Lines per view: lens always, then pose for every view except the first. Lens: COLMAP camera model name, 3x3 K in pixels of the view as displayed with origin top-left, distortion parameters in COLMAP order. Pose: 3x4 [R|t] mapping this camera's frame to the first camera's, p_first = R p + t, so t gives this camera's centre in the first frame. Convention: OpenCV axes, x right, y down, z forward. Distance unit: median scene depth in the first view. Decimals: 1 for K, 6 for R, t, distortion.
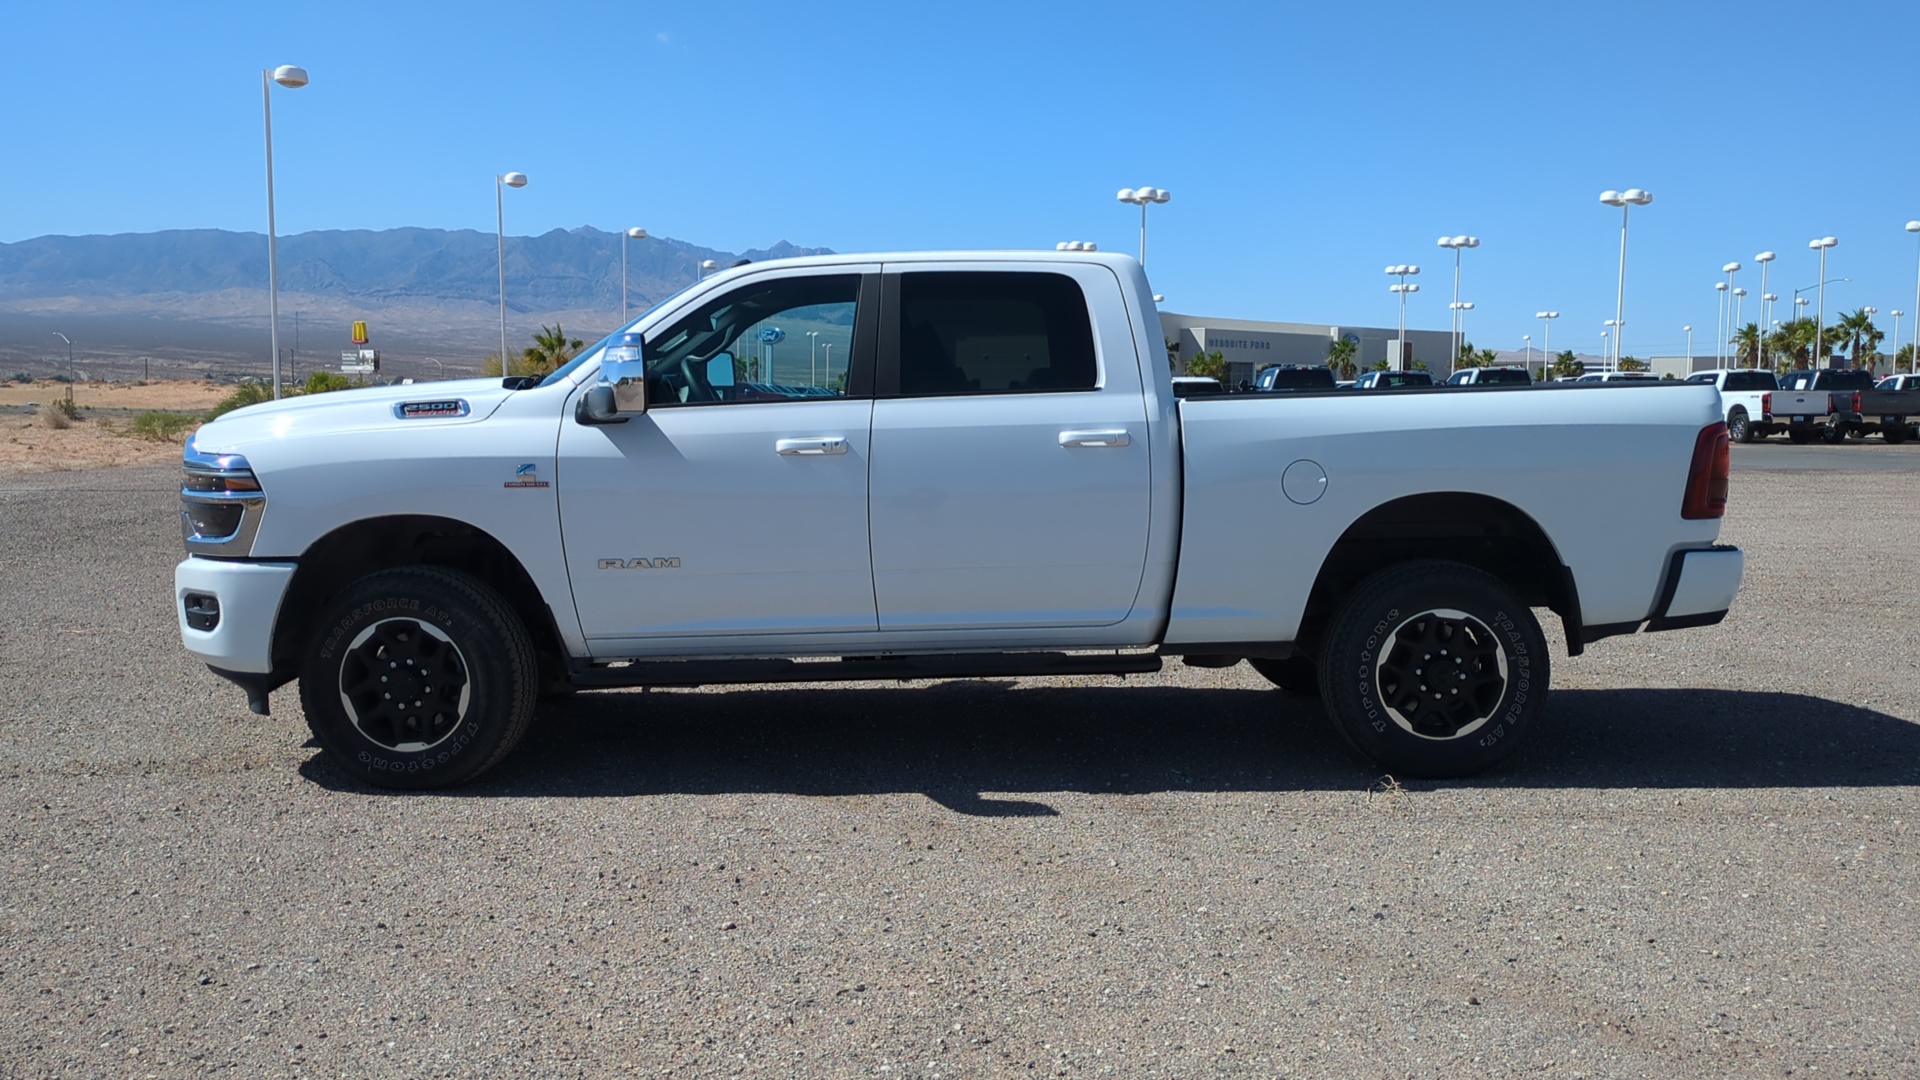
lens RADIAL K [[1643.6, 0, 951.9], [0, 1643.6, 535.2], [0, 0, 1]] dist [0.067064, -0.073676]
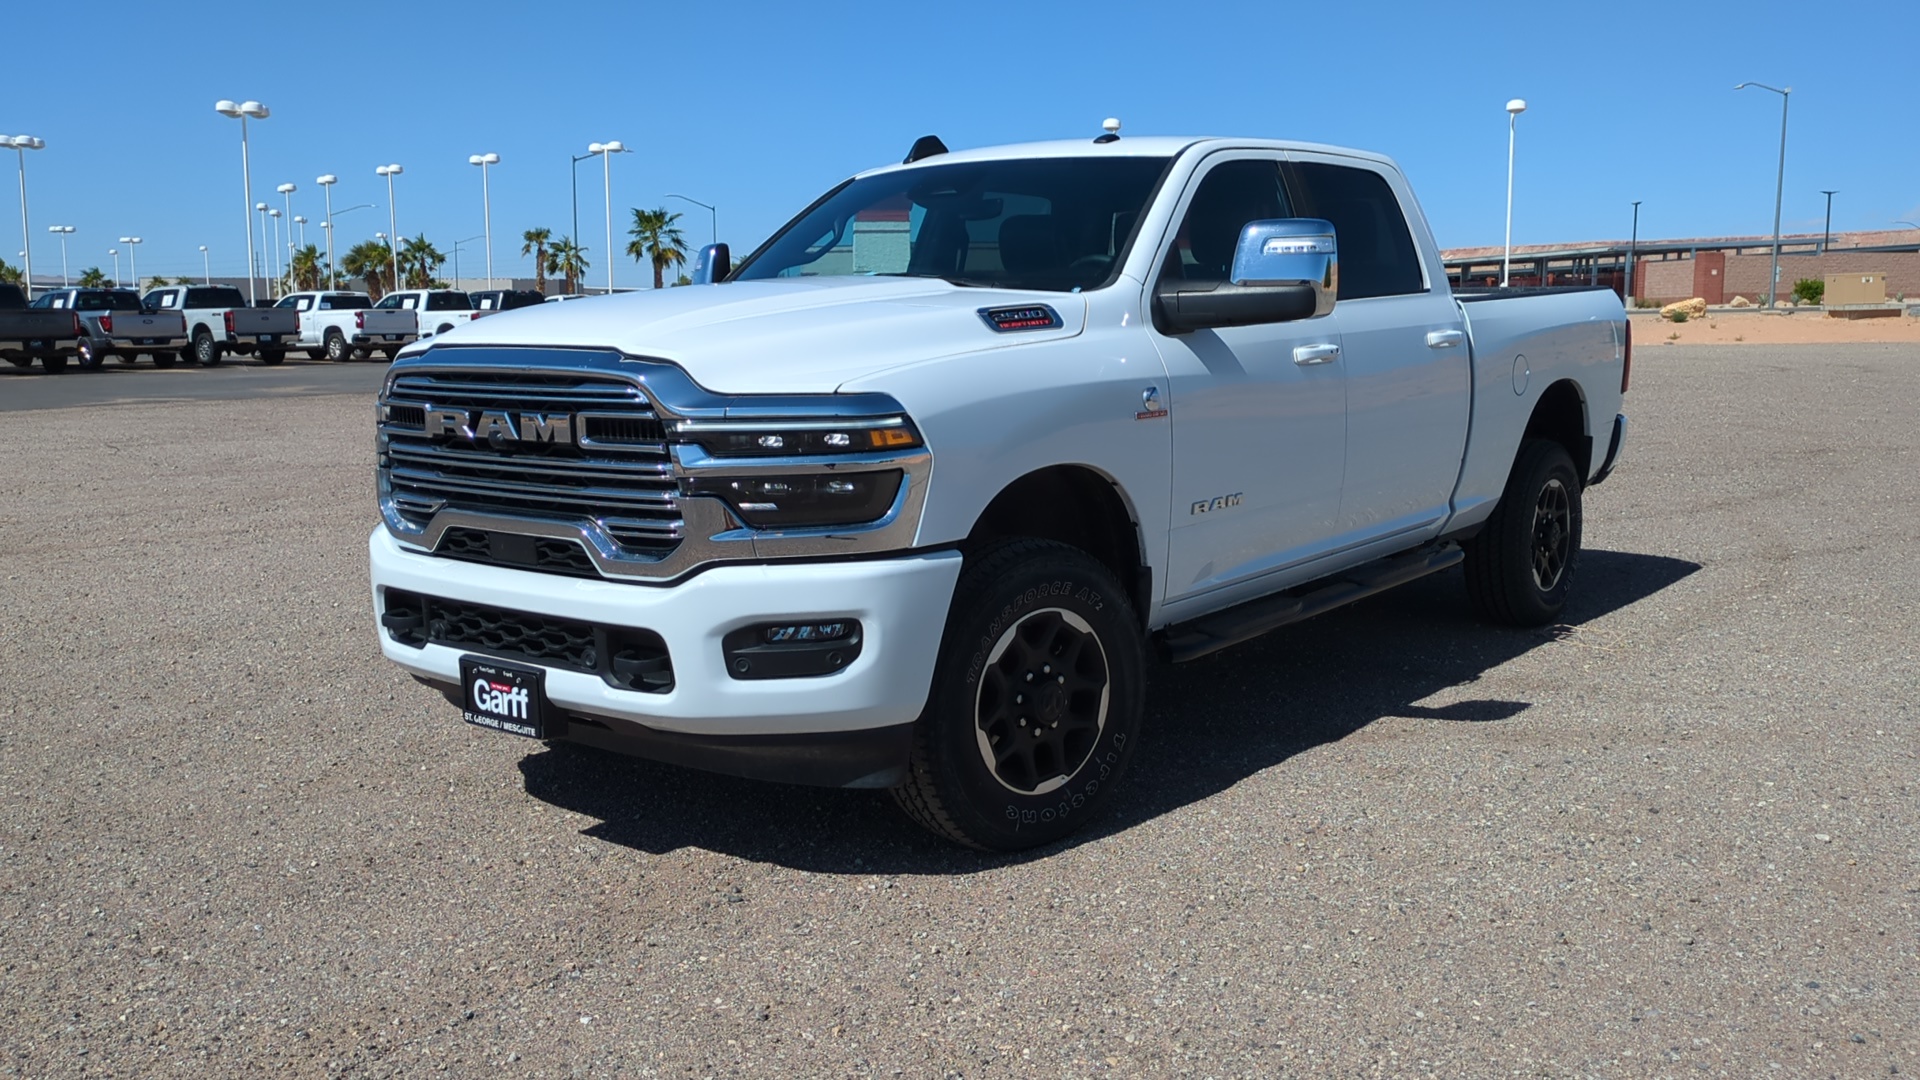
lens RADIAL K [[1643.6, 0, 969.9], [0, 1643.6, 531.7], [0, 0, 1]] dist [0.067064, -0.073676]
pose [[0.647747, -0.107974, 0.754166, -0.881784], [0.074150, 0.994141, 0.078645, -0.042079], [-0.758239, 0.004979, 0.651958, 0.553262]]
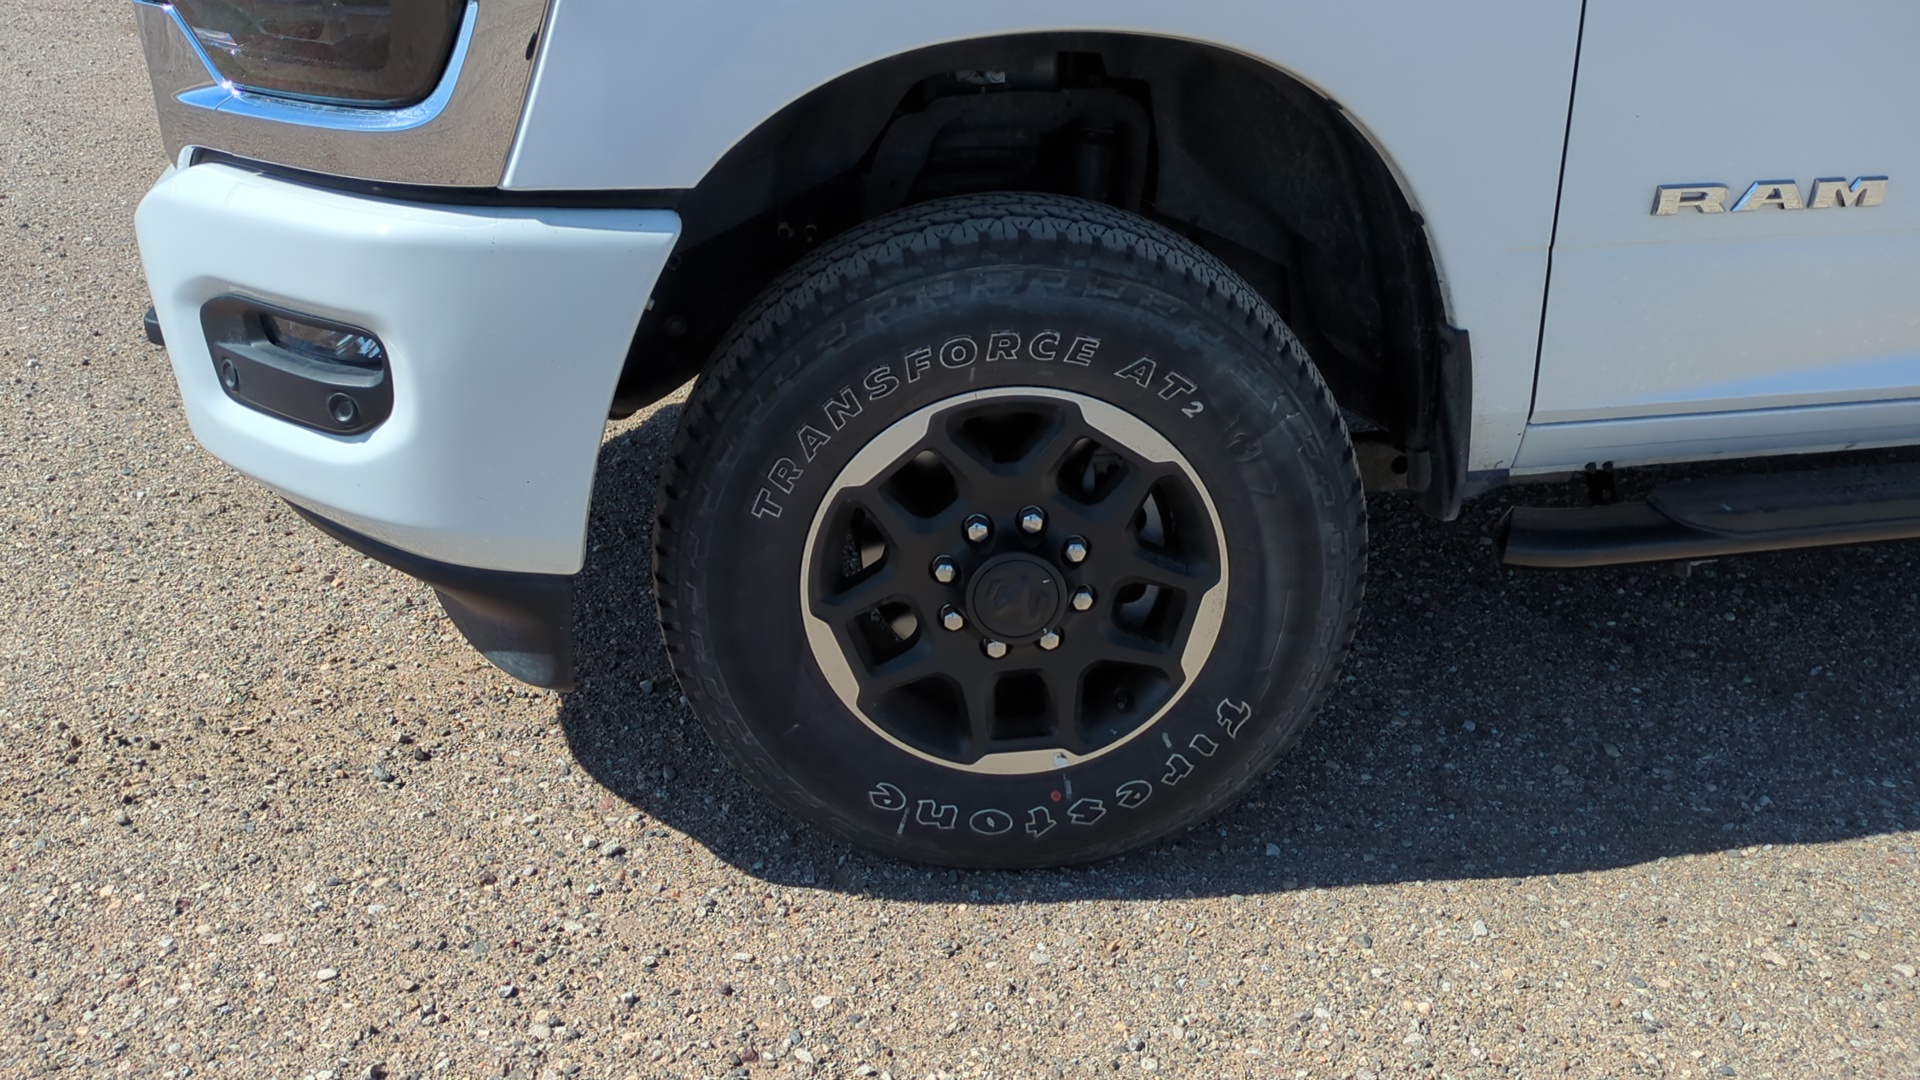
lens RADIAL K [[1643.6, 0, 954.5], [0, 1643.6, 548.7], [0, 0, 1]] dist [0.067064, -0.073676]
pose [[0.984438, -0.047666, 0.169144, -0.393569], [-0.011031, 0.943852, 0.330183, -0.021586], [-0.175386, -0.326911, 0.928638, 0.707503]]
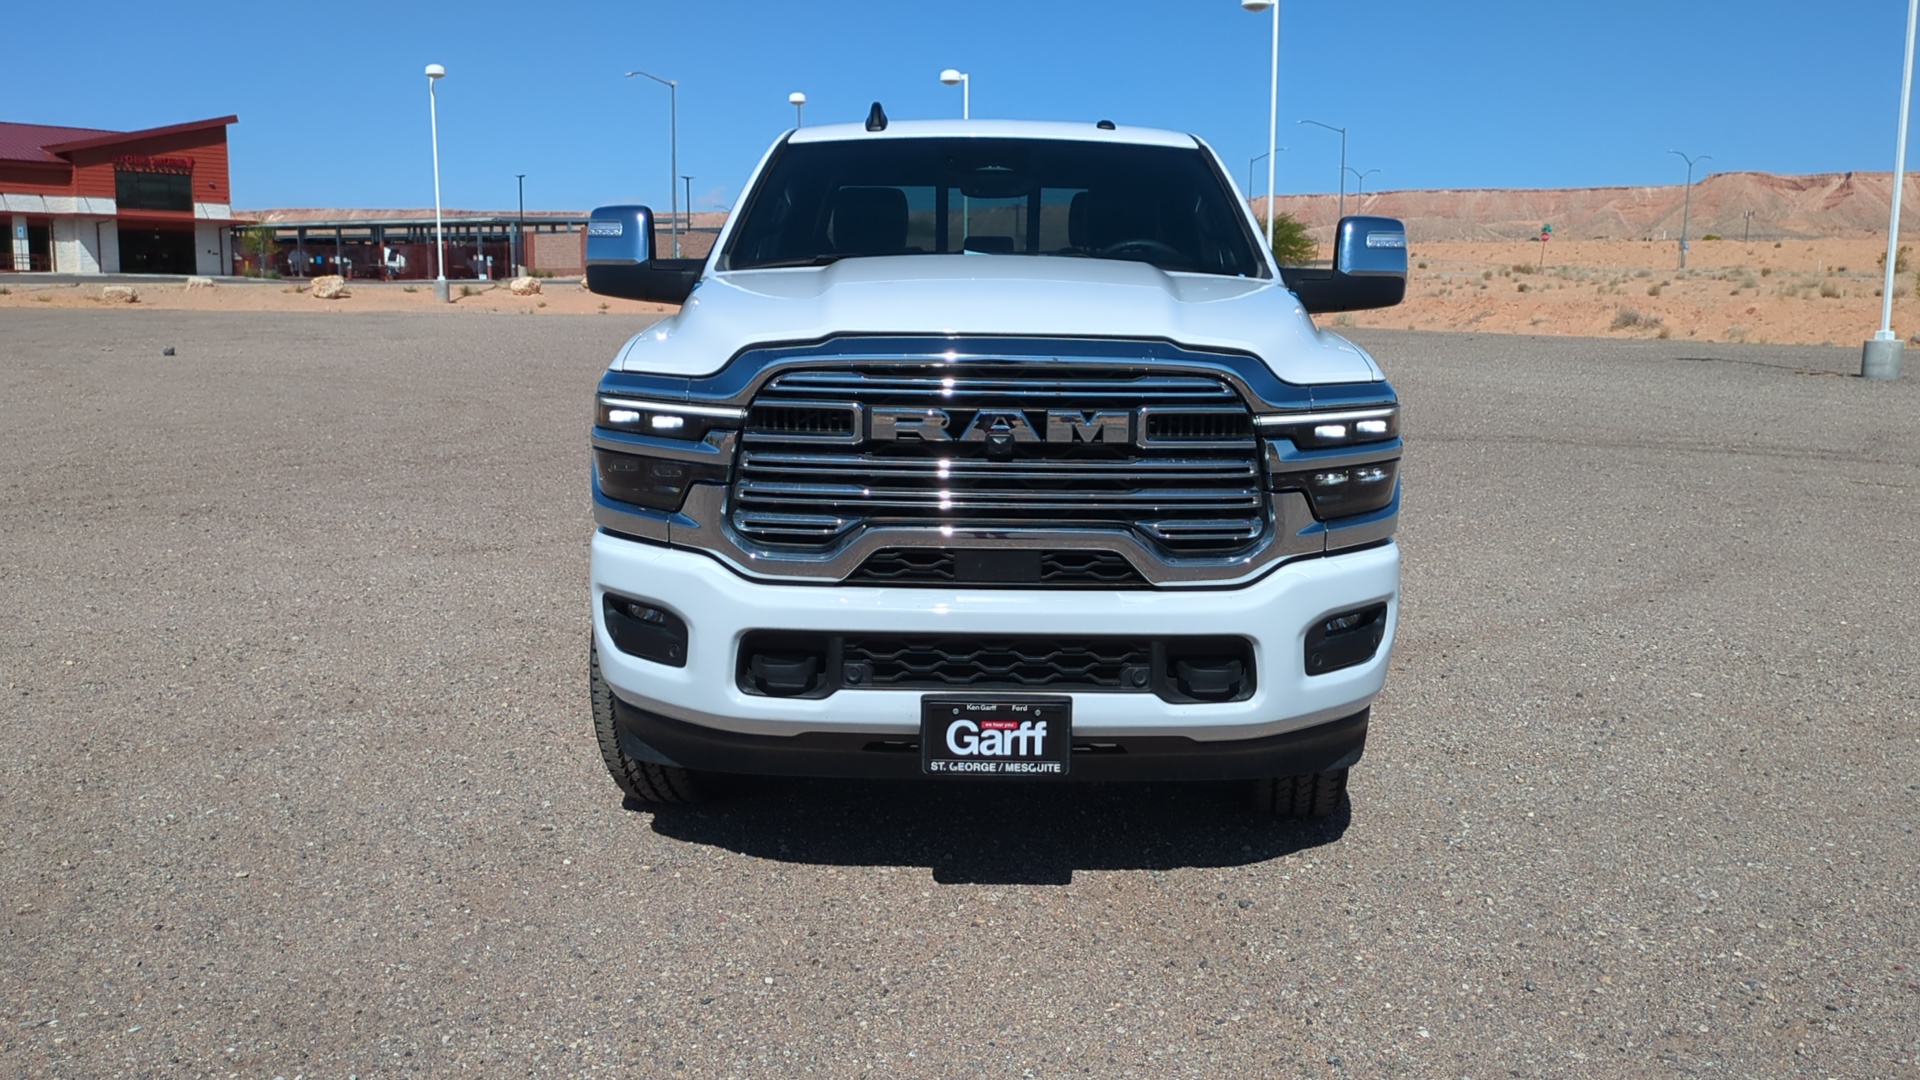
lens RADIAL K [[1643.6, 0, 975.2], [0, 1643.6, 537.2], [0, 0, 1]] dist [0.067064, -0.073676]
pose [[0.038018, -0.155150, 0.987159, -1.077570], [0.072247, 0.985715, 0.152141, -0.097261], [-0.996662, 0.065535, 0.048684, 1.121396]]
